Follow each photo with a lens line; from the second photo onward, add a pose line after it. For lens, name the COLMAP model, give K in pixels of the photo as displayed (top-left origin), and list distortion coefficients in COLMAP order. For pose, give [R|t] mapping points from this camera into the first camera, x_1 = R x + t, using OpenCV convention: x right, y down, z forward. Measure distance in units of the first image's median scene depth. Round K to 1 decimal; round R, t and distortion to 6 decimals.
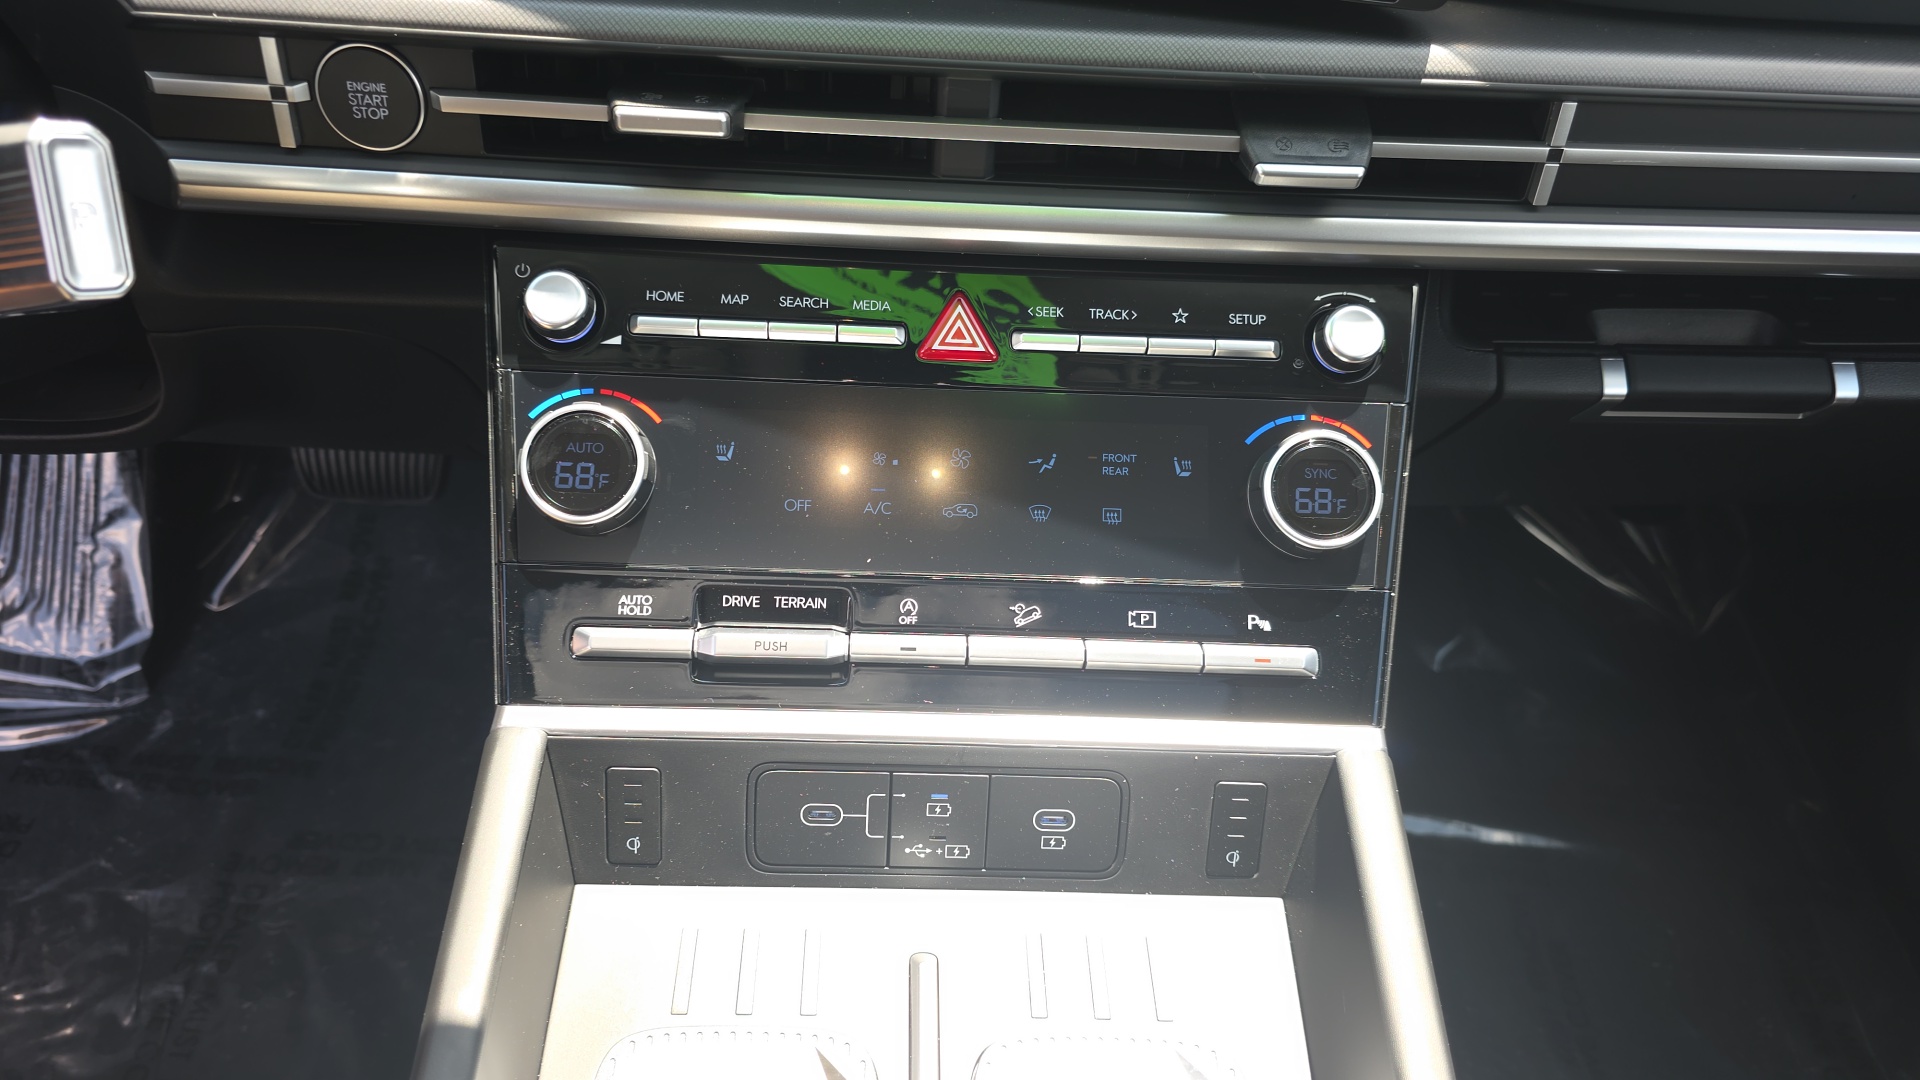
lens RADIAL K [[1300.2, 0, 947.0], [0, 1300.2, 544.5], [0, 0, 1]] dist [0.038036, -0.040300]
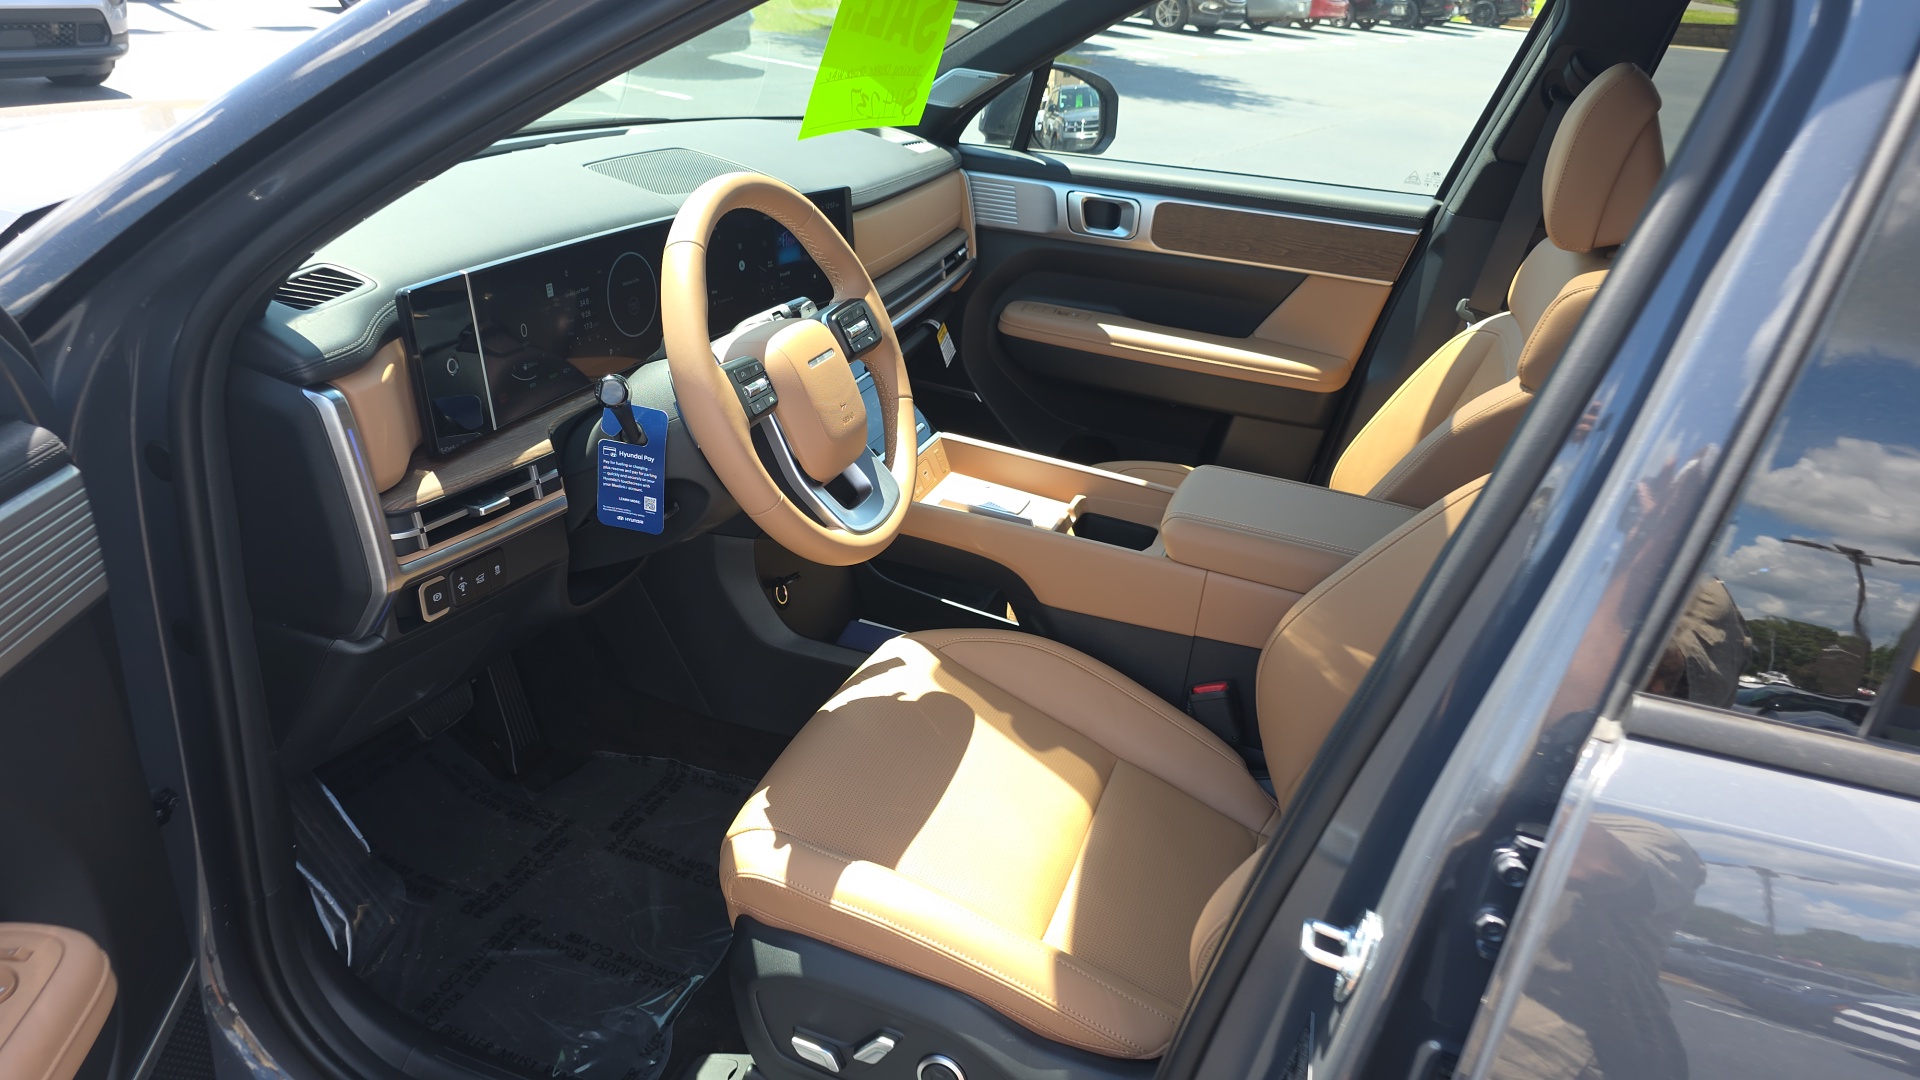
lens RADIAL K [[1300.2, 0, 972.1], [0, 1300.2, 577.3], [0, 0, 1]] dist [0.038036, -0.040300]
pose [[0.334784, -0.430511, 0.838201, -3.582037], [0.593982, 0.786964, 0.166953, -0.141508], [-0.731509, 0.441983, 0.519179, -1.183925]]
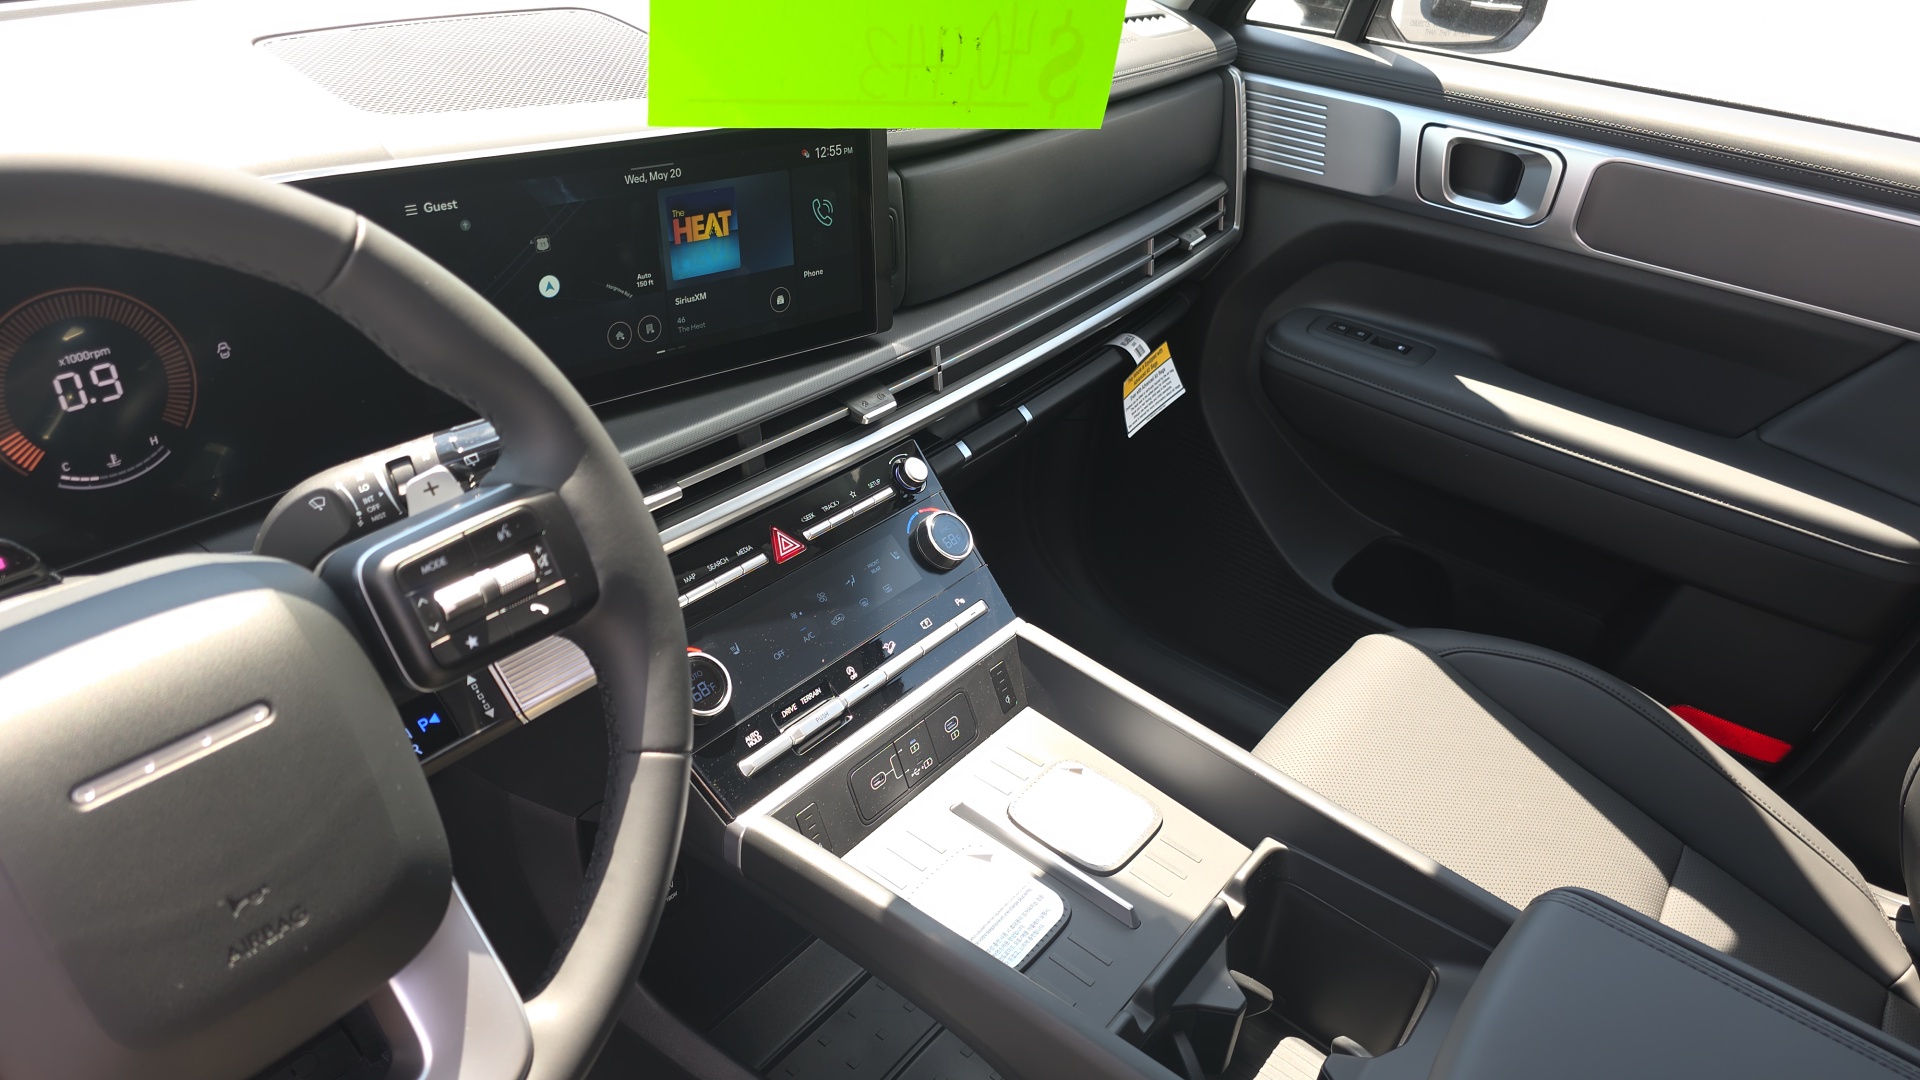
lens RADIAL K [[1300.2, 0, 952.7], [0, 1300.2, 552.7], [0, 0, 1]] dist [0.038036, -0.040300]
pose [[0.618281, -0.414224, 0.667943, -1.177356], [0.495719, 0.865011, 0.077574, -0.183550], [-0.609911, 0.283149, 0.740159, -0.609102]]
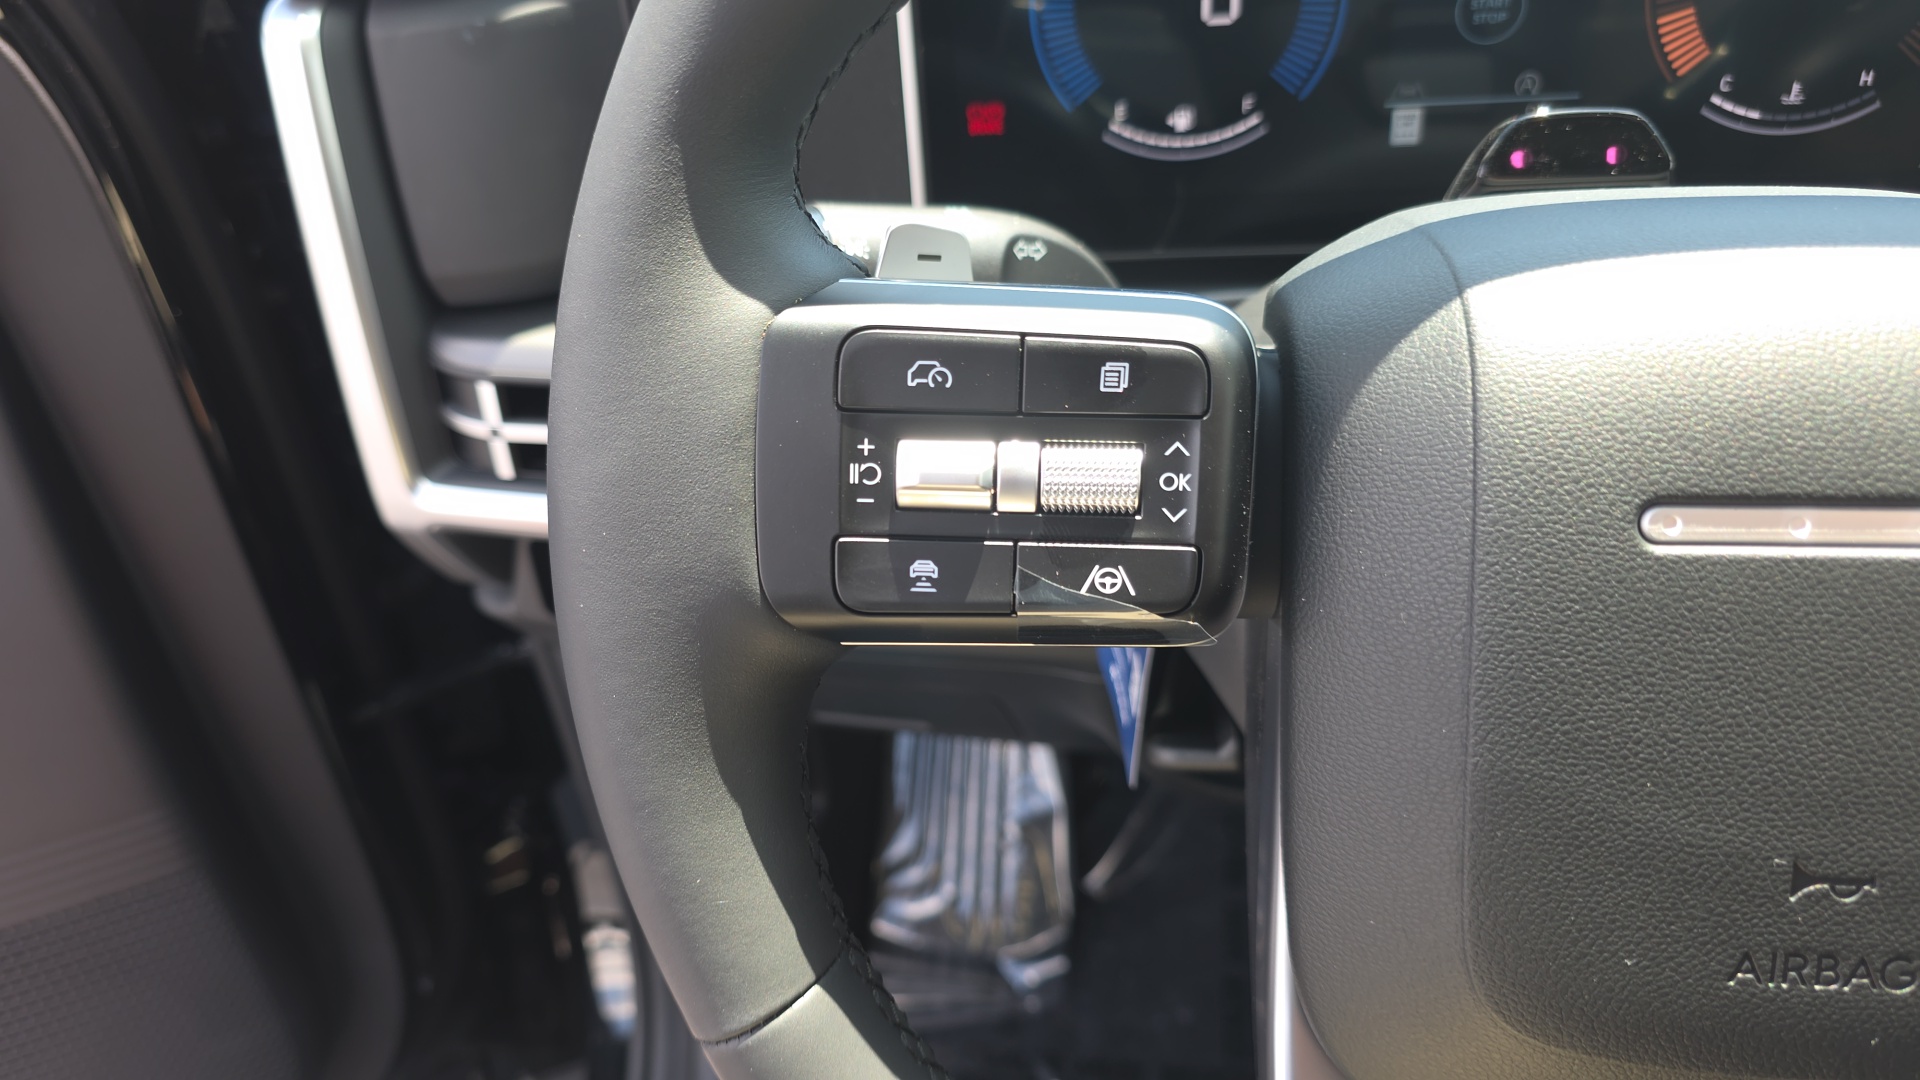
lens RADIAL K [[1345.8, 0, 949.5], [0, 1345.8, 562.3], [0, 0, 1]] dist [-0.018296, -0.012468]
pose [[0.983718, -0.041543, -0.174849, -1.168418], [0.023838, 0.994481, -0.102168, -0.214967], [0.178128, 0.096337, 0.979280, 0.002364]]
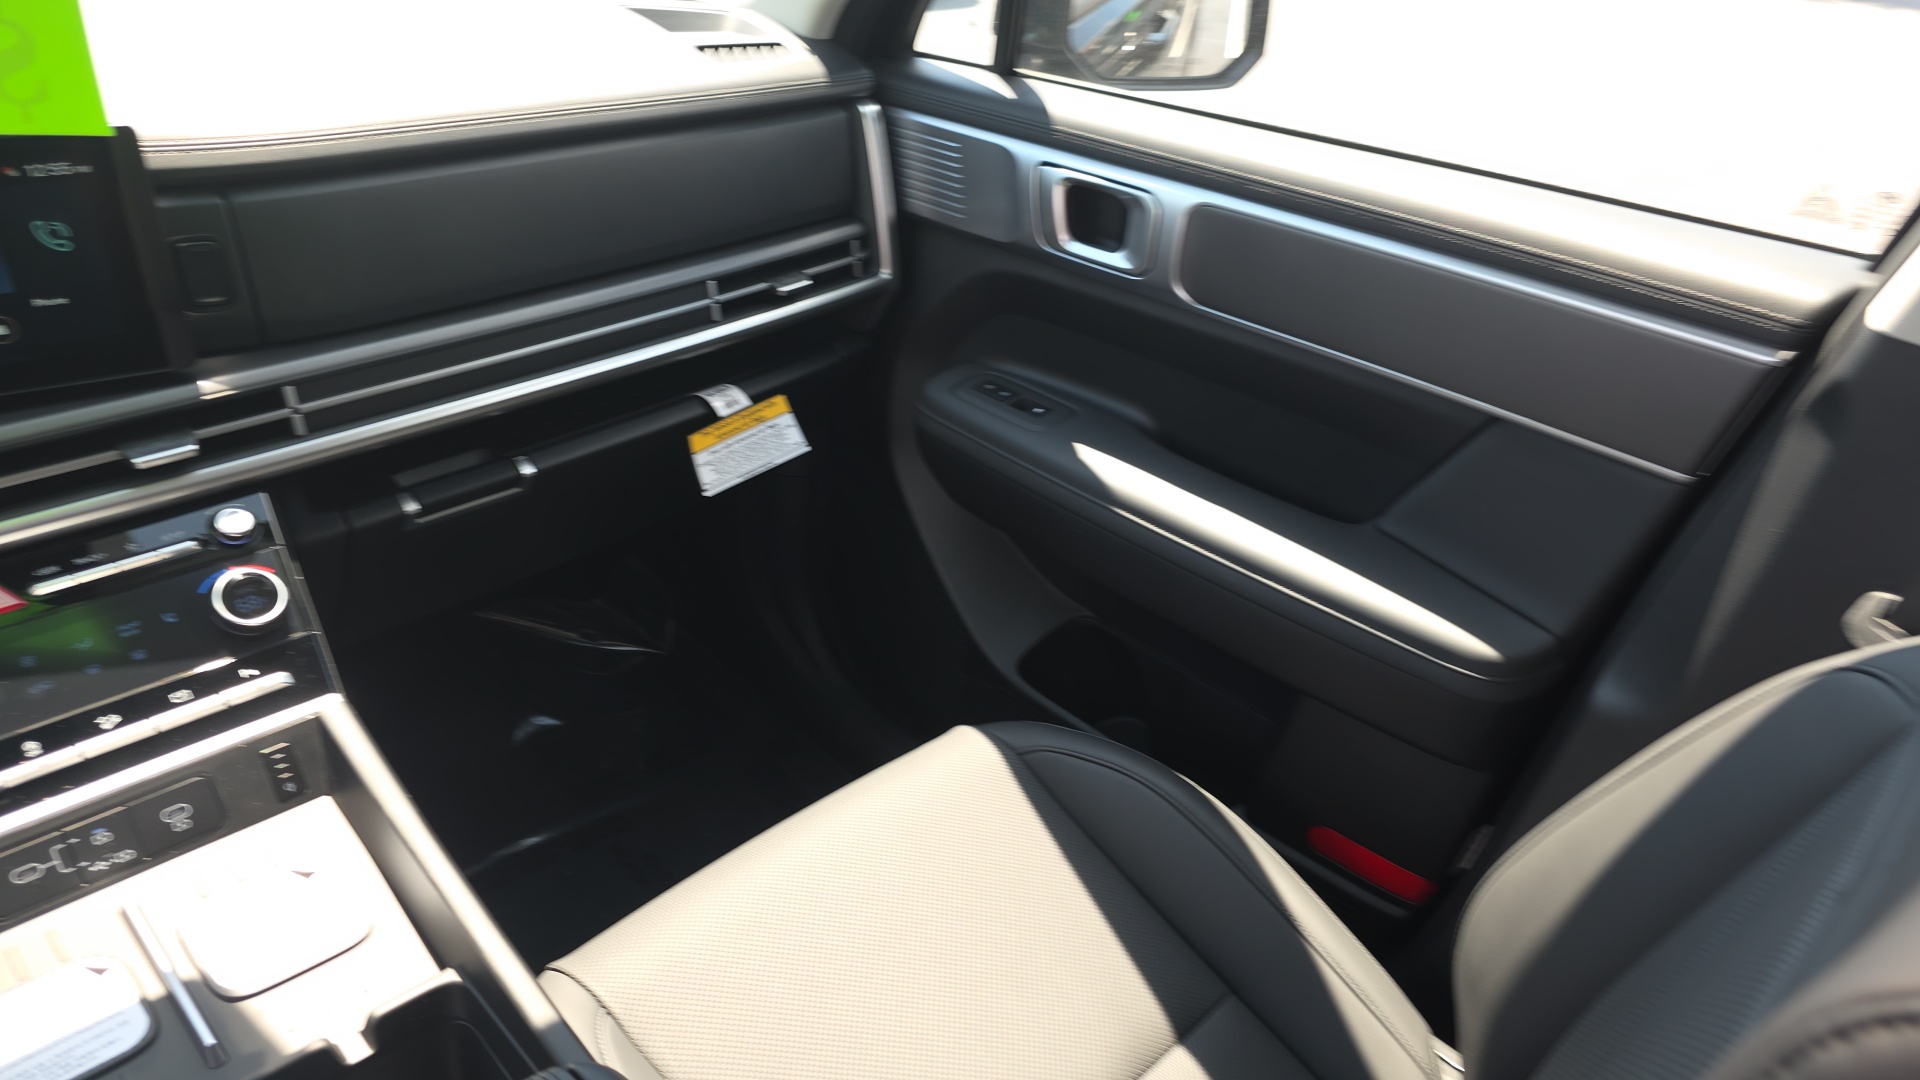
lens RADIAL K [[1300.2, 0, 1006.7], [0, 1300.2, 548.5], [0, 0, 1]] dist [0.038036, -0.040300]
pose [[0.700895, -0.357971, 0.616930, -0.102993], [0.462259, 0.886680, -0.010681, 0.437475], [-0.543196, 0.292668, 0.786946, -1.179816]]
